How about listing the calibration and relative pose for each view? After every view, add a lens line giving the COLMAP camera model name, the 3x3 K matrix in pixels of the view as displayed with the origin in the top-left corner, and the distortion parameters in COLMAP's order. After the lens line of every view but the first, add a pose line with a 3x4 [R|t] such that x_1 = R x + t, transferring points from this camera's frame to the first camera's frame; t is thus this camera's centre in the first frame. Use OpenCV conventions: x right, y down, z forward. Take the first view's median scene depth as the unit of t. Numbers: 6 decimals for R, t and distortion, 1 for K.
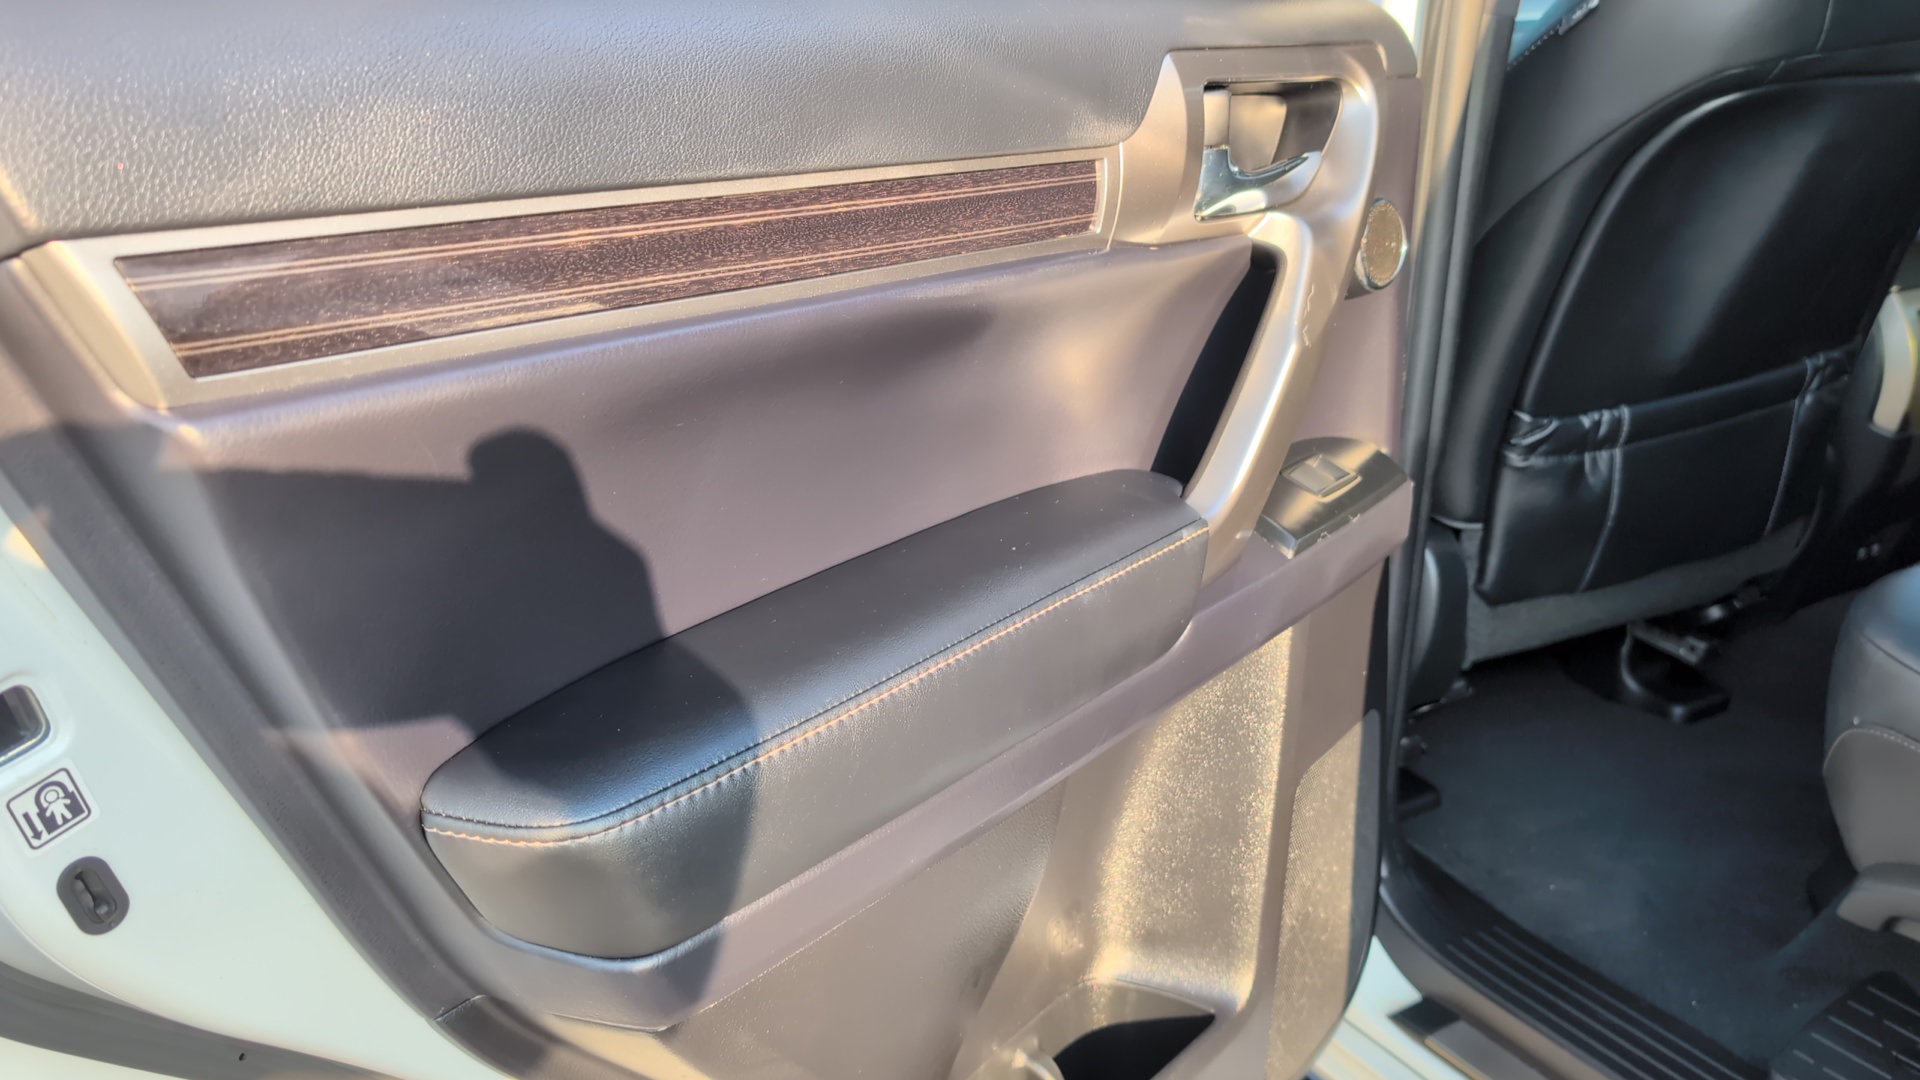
lens RADIAL K [[1628.4, 0, 960.0], [0, 1628.4, 540.0], [0, 0, 1]] dist [0.010618, -0.003423]
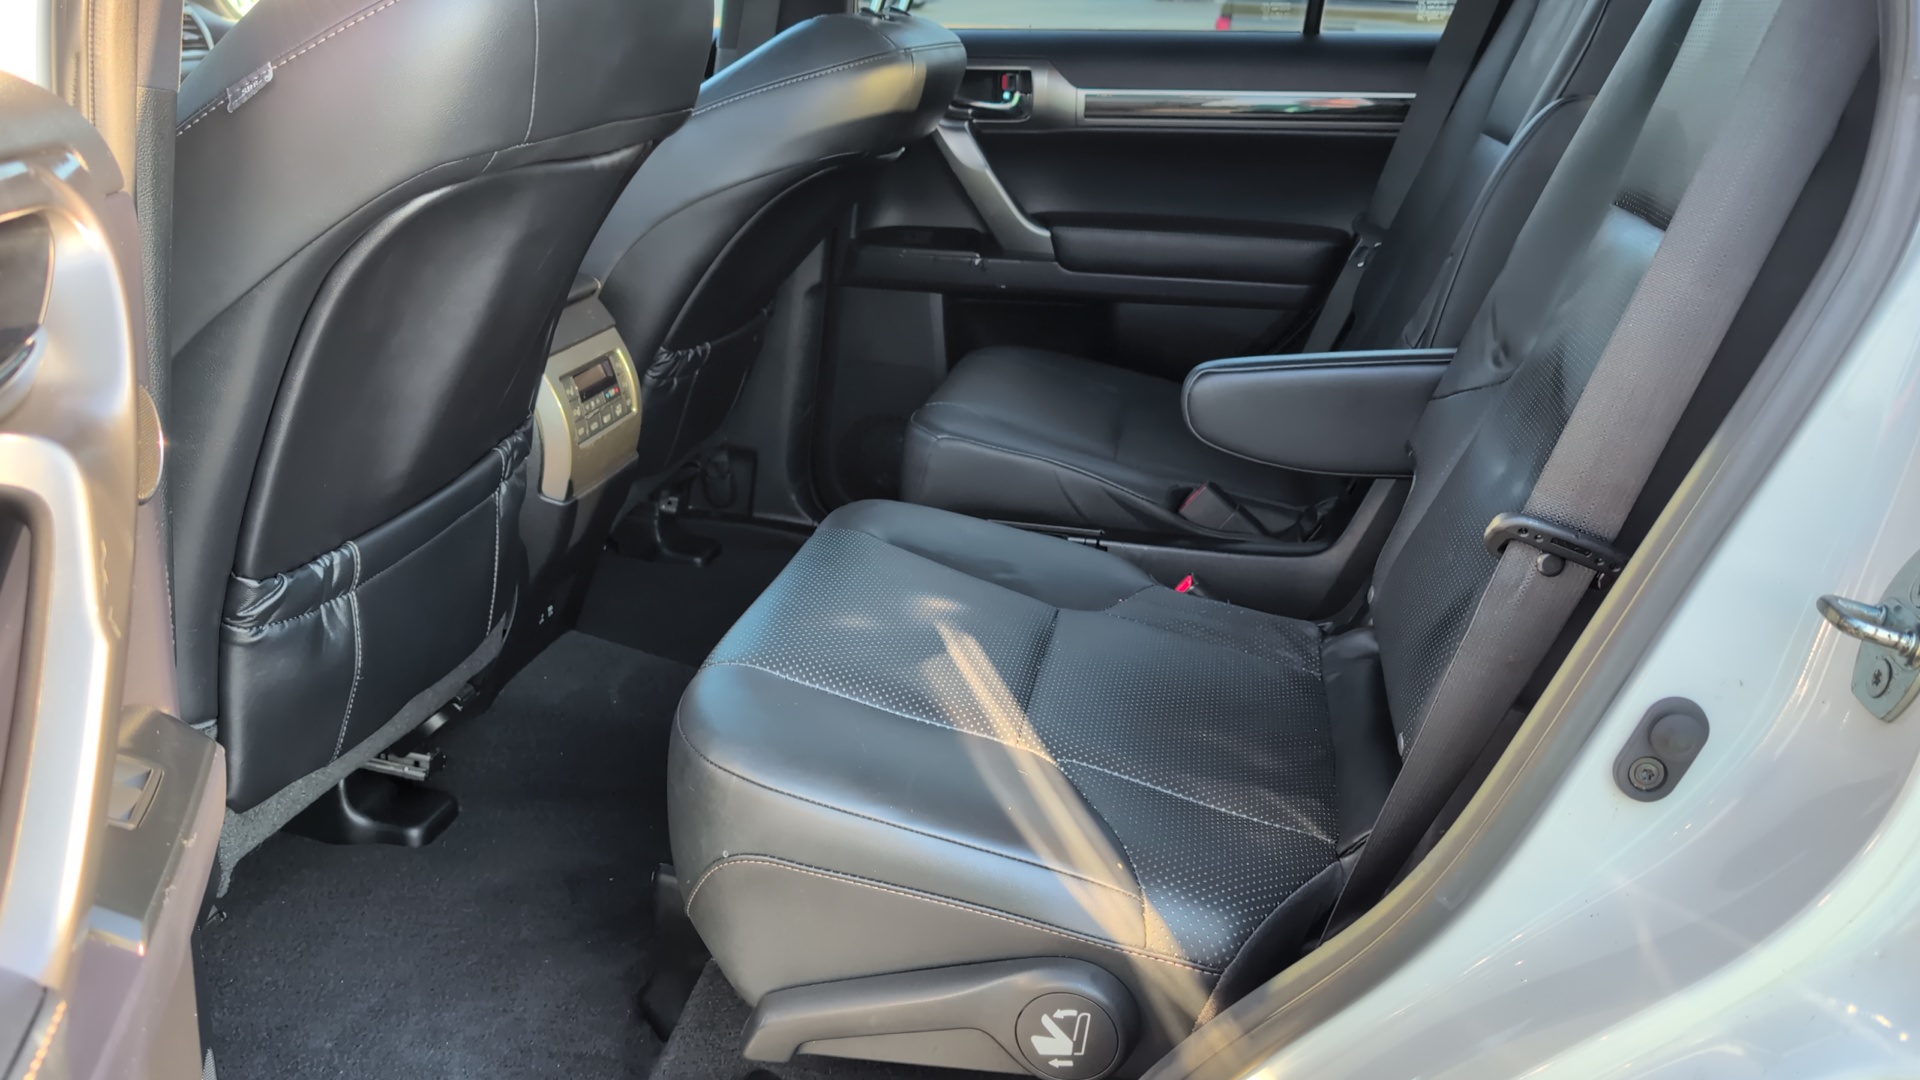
lens RADIAL K [[1628.4, 0, 960.0], [0, 1628.4, 540.0], [0, 0, 1]] dist [0.010618, -0.003423]
pose [[0.619865, -0.188646, 0.761695, -0.041540], [0.188574, 0.978039, 0.088766, -0.101889], [-0.761713, 0.088614, 0.641826, 0.225571]]
